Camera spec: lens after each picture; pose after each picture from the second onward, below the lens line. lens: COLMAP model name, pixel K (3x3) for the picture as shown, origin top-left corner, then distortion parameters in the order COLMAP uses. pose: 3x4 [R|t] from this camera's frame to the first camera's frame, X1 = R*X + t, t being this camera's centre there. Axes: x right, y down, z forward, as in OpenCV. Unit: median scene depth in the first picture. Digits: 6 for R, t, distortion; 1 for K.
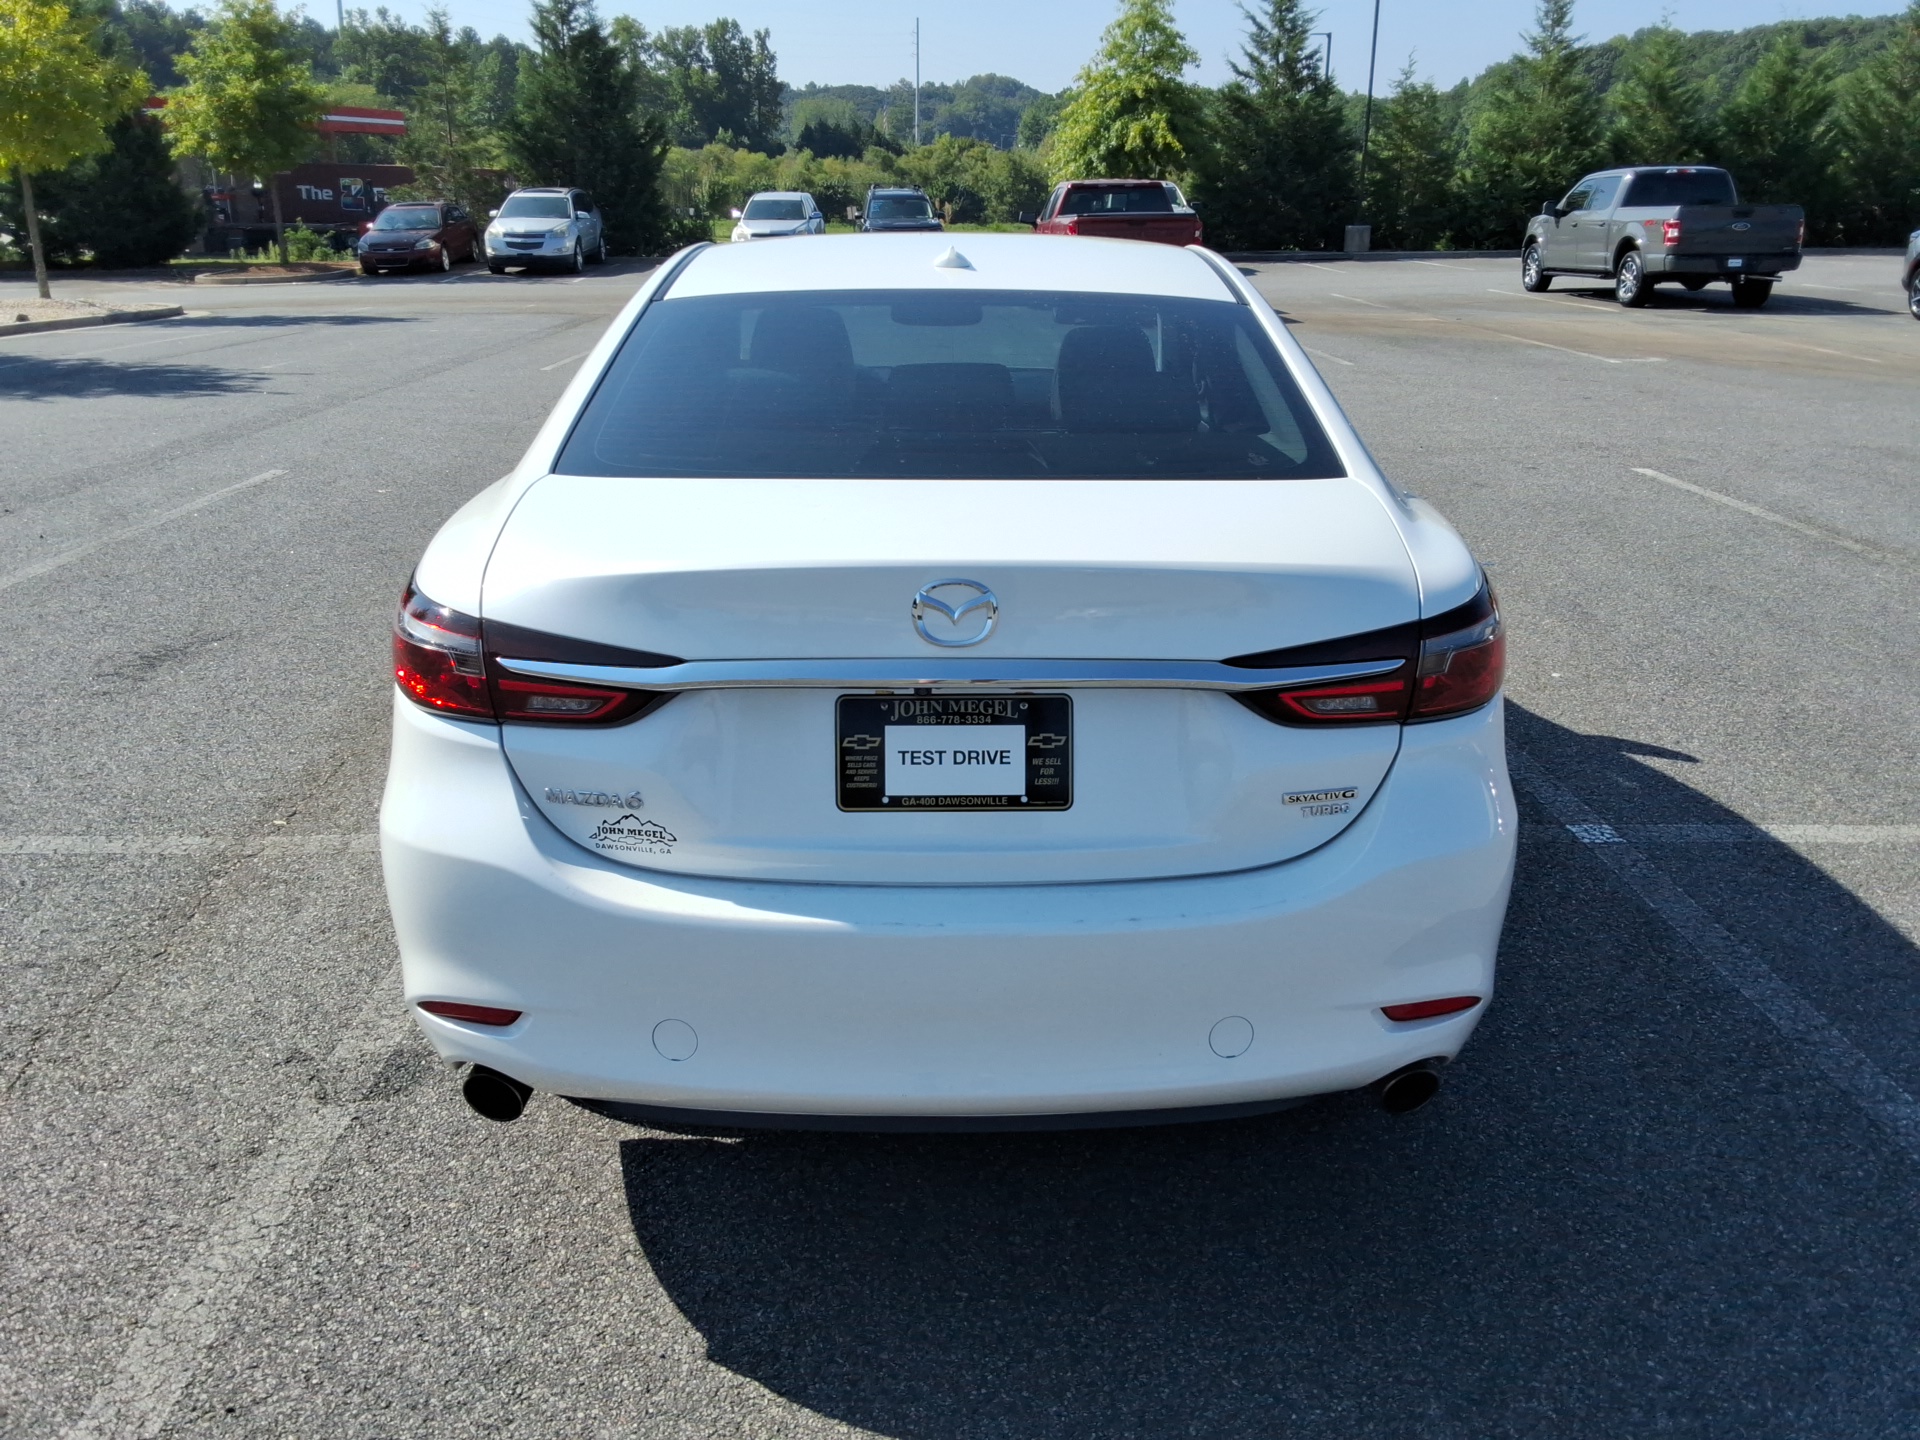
lens RADIAL K [[1550.0, 0, 981.2], [0, 1550.0, 688.7], [0, 0, 1]] dist [0.108575, -0.177173]
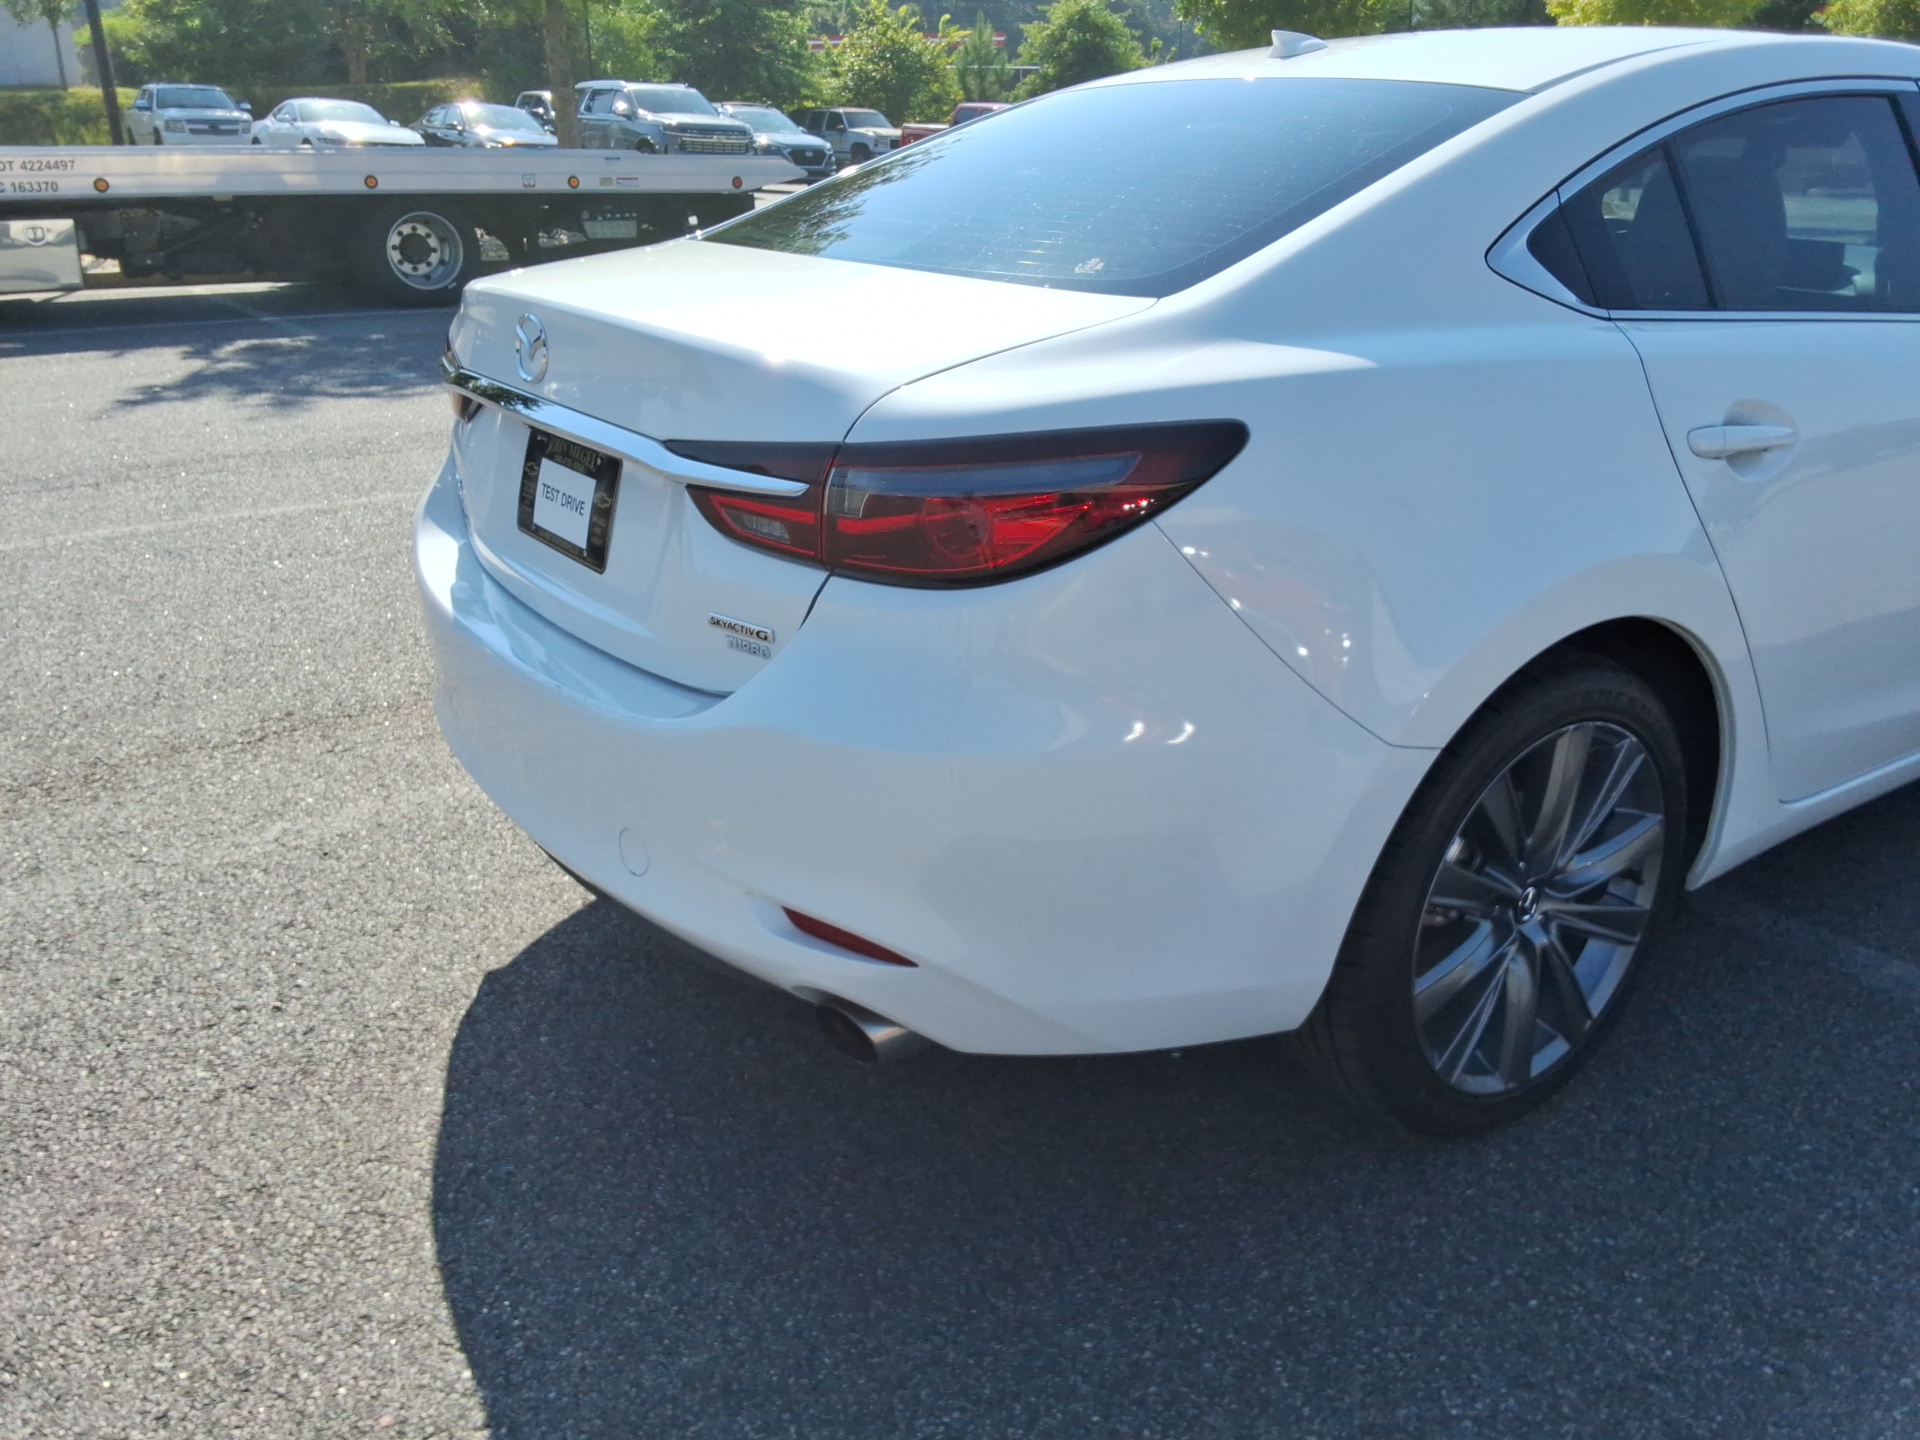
lens RADIAL K [[1550.0, 0, 974.2], [0, 1550.0, 693.5], [0, 0, 1]] dist [0.108575, -0.177173]
pose [[0.562517, 0.276307, -0.779249, 0.053515], [-0.239684, 0.956529, 0.166147, -0.003826], [0.791281, 0.093313, 0.604290, 0.032811]]
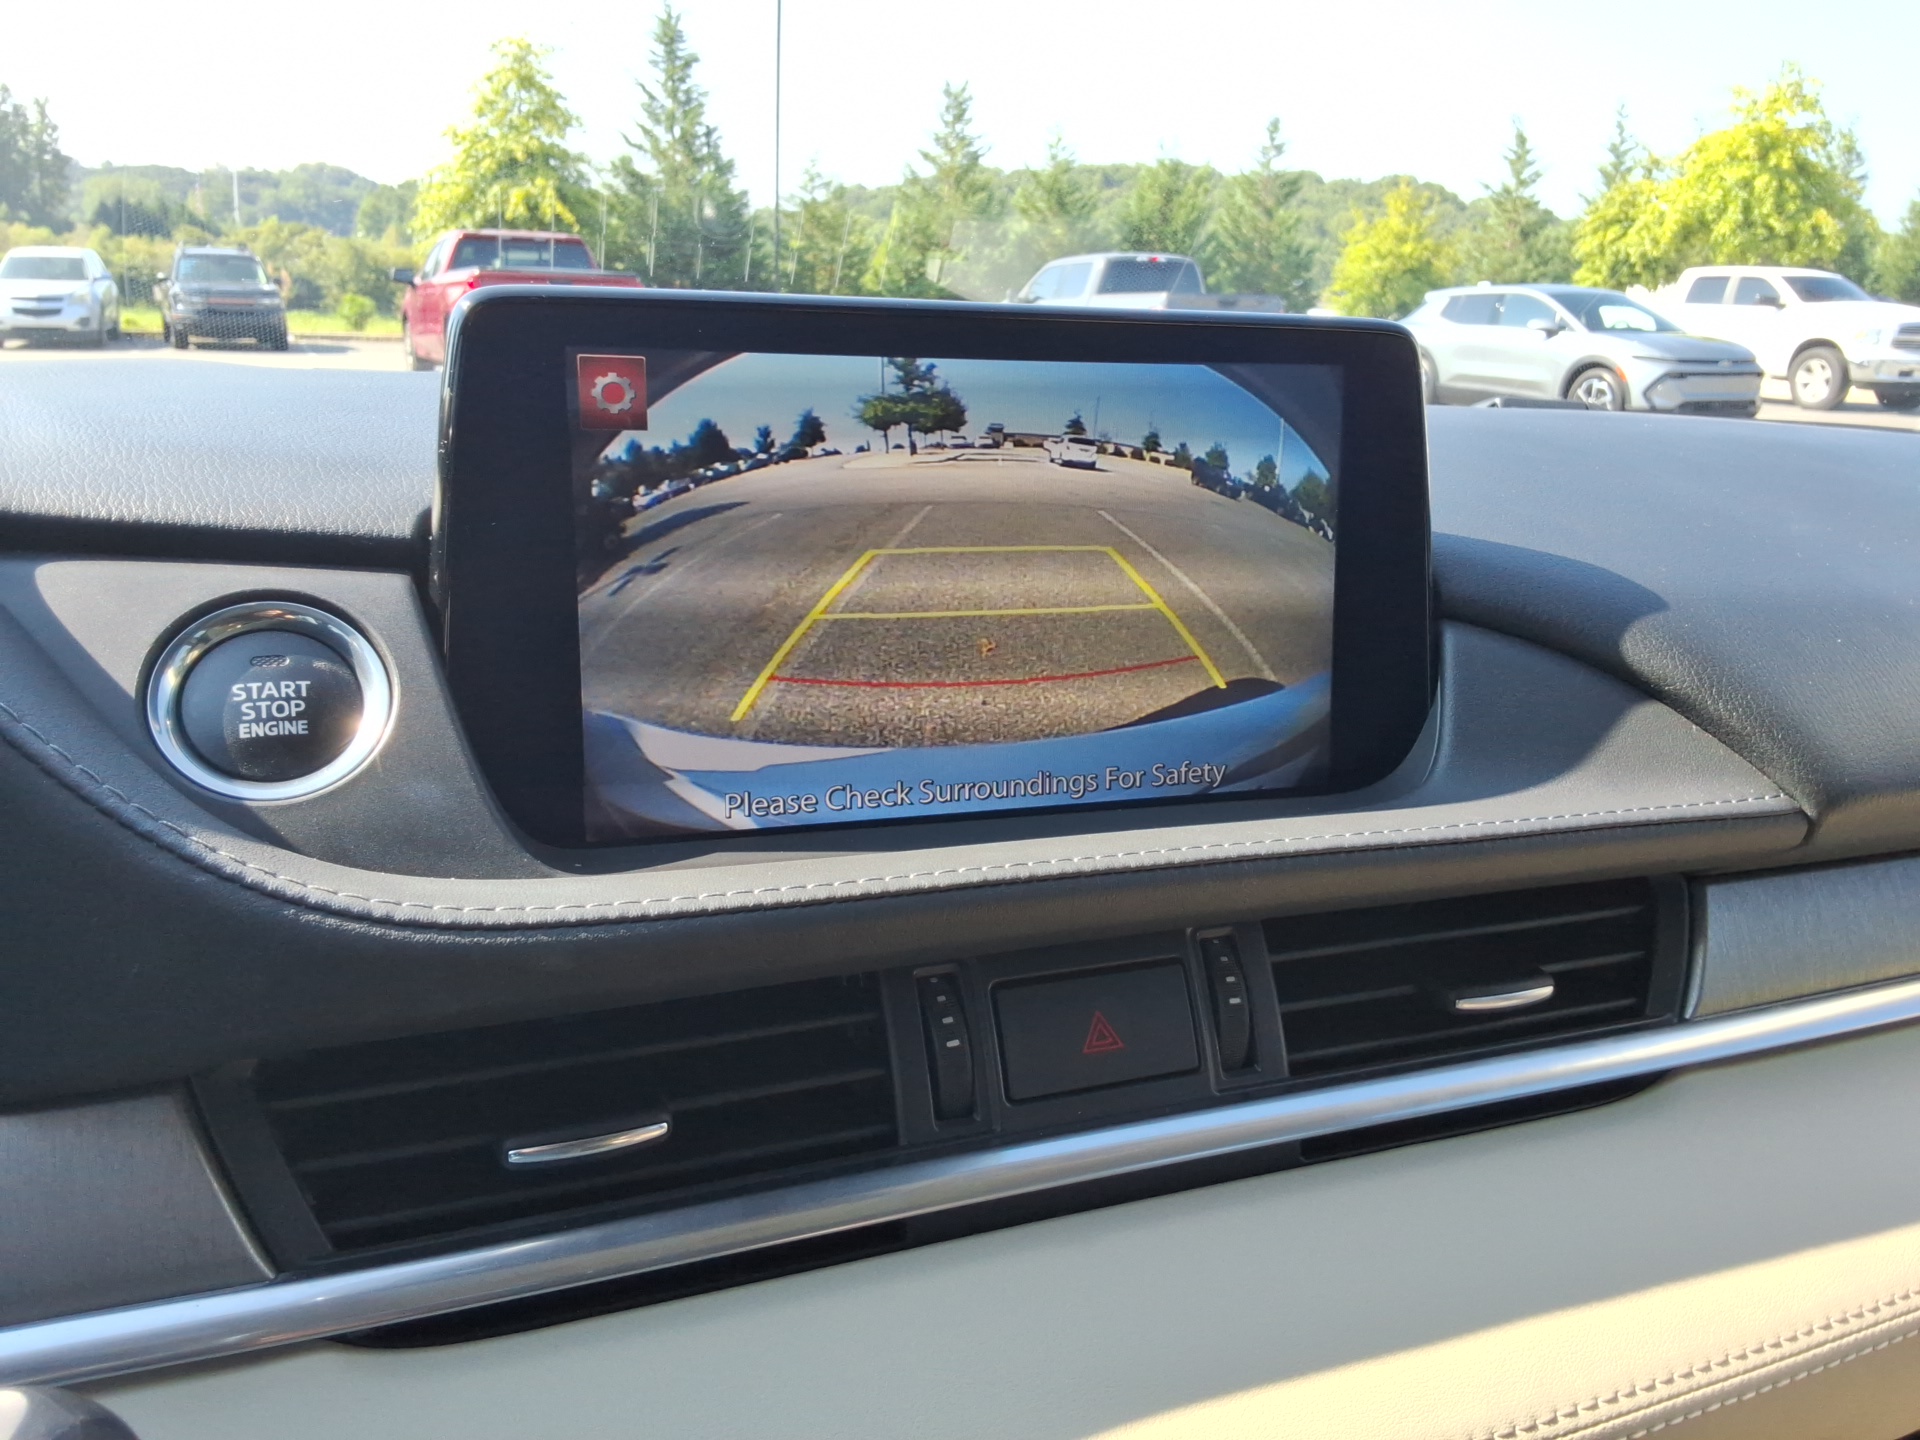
lens RADIAL K [[1550.0, 0, 976.8], [0, 1550.0, 714.9], [0, 0, 1]] dist [0.108575, -0.177173]
pose [[0.926594, -0.063197, 0.370715, -0.006656], [0.080950, 0.996188, -0.032508, -0.024103], [-0.367248, 0.060131, 0.928177, 0.123343]]
